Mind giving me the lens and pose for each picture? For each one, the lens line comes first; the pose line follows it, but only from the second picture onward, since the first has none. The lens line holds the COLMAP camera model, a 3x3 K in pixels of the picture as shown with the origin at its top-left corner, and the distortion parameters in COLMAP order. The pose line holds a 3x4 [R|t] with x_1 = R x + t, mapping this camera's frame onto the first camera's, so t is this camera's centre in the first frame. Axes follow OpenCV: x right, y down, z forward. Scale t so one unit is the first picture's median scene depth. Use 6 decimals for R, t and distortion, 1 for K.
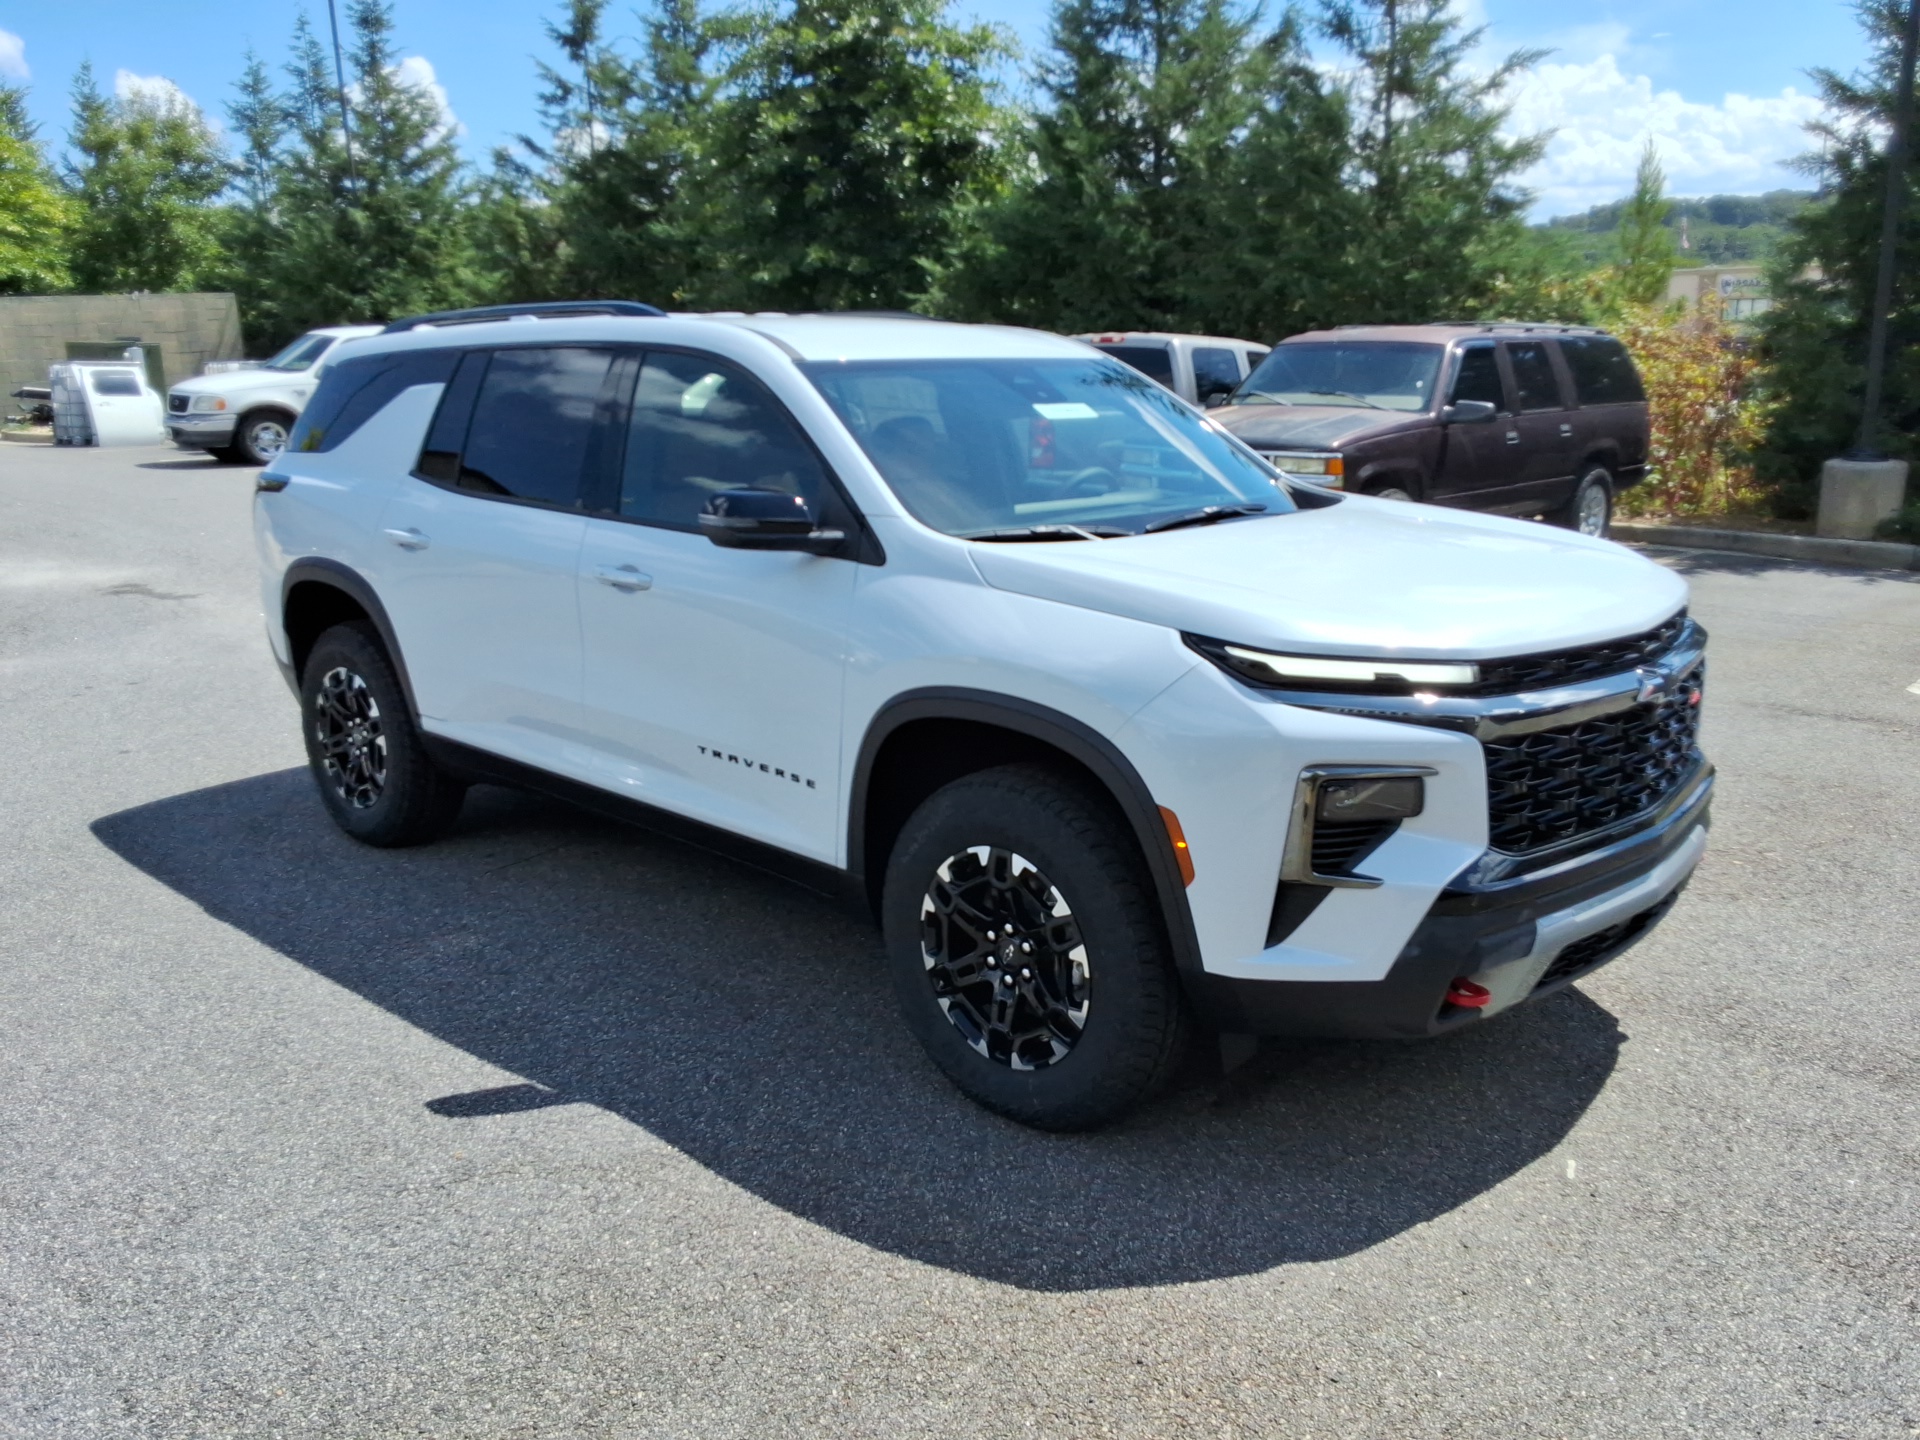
lens RADIAL K [[1575.3, 0, 959.1], [0, 1575.3, 707.4], [0, 0, 1]] dist [0.056182, -0.091399]
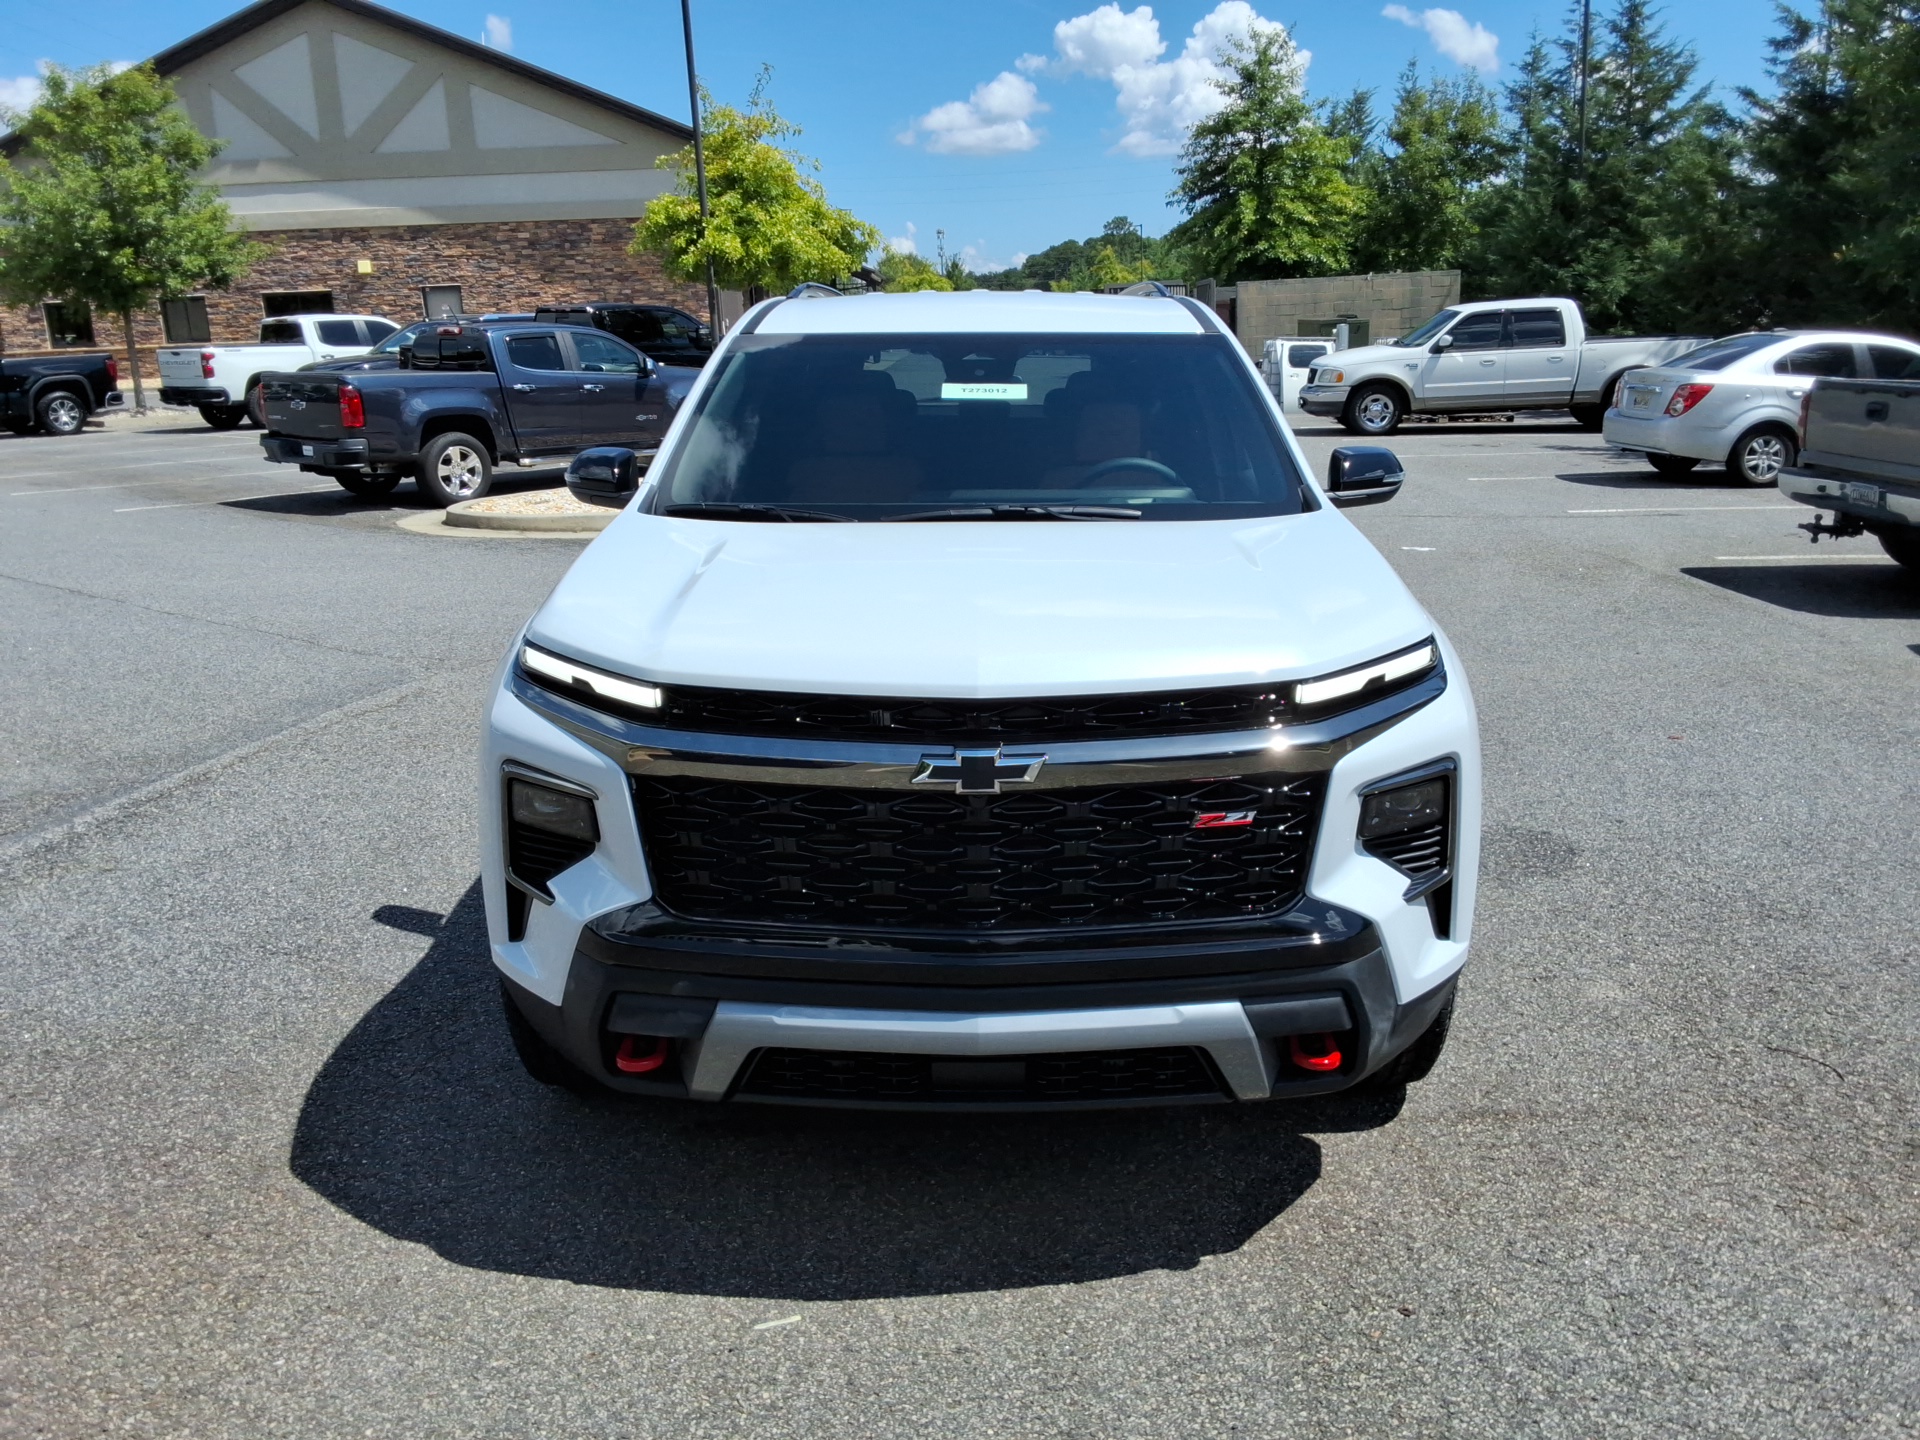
lens RADIAL K [[1599.3, 0, 975.6], [0, 1599.3, 694.0], [0, 0, 1]] dist [0.062029, -0.140312]
pose [[0.671126, 0.158943, -0.724104, 0.138218], [-0.155141, 0.985231, 0.072470, -0.014640], [0.724928, 0.063701, 0.685872, 0.065952]]
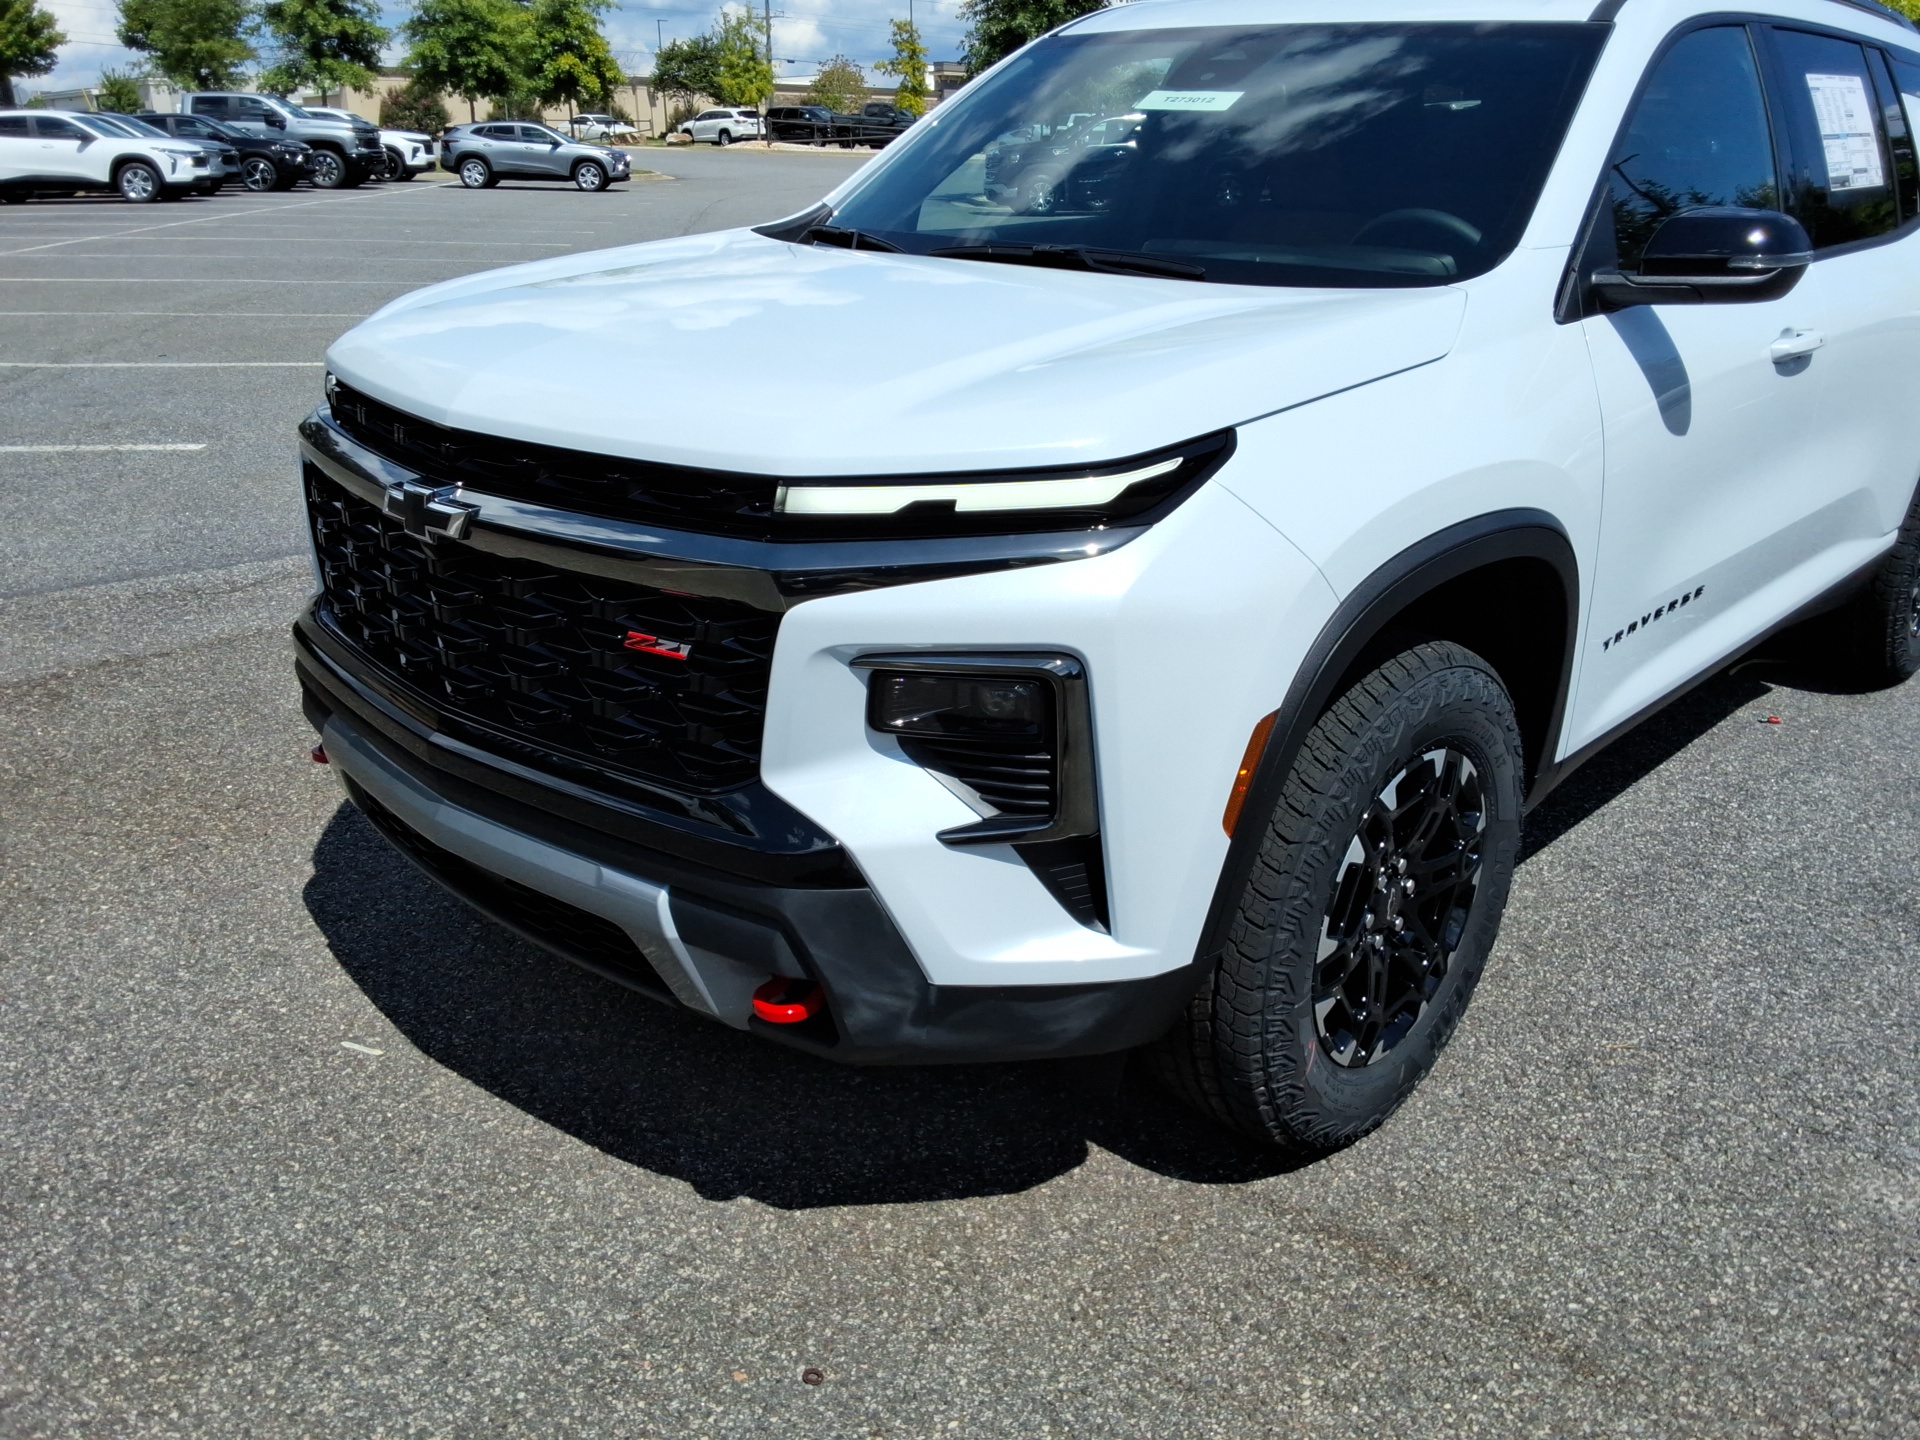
lens RADIAL K [[1566.1, 0, 960.2], [0, 1566.1, 707.6], [0, 0, 1]] dist [0.060474, -0.085510]
pose [[-0.032065, 0.345194, -0.937984, 0.147119], [-0.226935, 0.911442, 0.343183, -0.029301], [0.973382, 0.223865, 0.049112, 0.169175]]
